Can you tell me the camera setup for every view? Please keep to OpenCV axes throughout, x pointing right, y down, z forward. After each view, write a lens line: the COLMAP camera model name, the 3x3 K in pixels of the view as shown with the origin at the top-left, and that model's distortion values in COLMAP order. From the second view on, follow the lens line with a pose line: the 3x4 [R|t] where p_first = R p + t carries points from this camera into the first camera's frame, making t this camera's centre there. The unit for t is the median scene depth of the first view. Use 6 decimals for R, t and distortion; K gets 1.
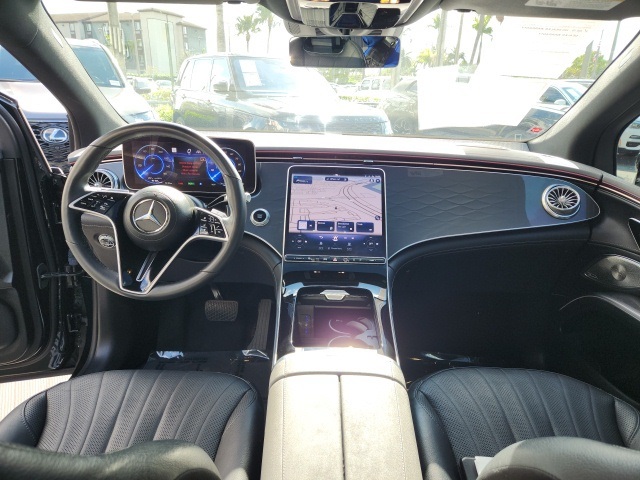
lens RADIAL K [[425.3, 0, 321.8], [0, 425.3, 237.9], [0, 0, 1]] dist [0.074602, -0.061746]
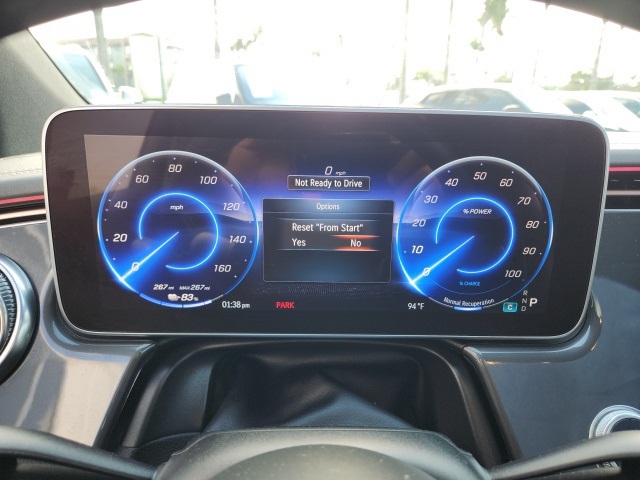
lens RADIAL K [[425.3, 0, 321.8], [0, 425.3, 237.9], [0, 0, 1]] dist [0.074602, -0.061746]
pose [[0.999463, -0.026810, 0.018833, -0.315460], [0.027613, 0.998661, -0.043745, -0.156082], [-0.017635, 0.044241, 0.998865, 0.762136]]
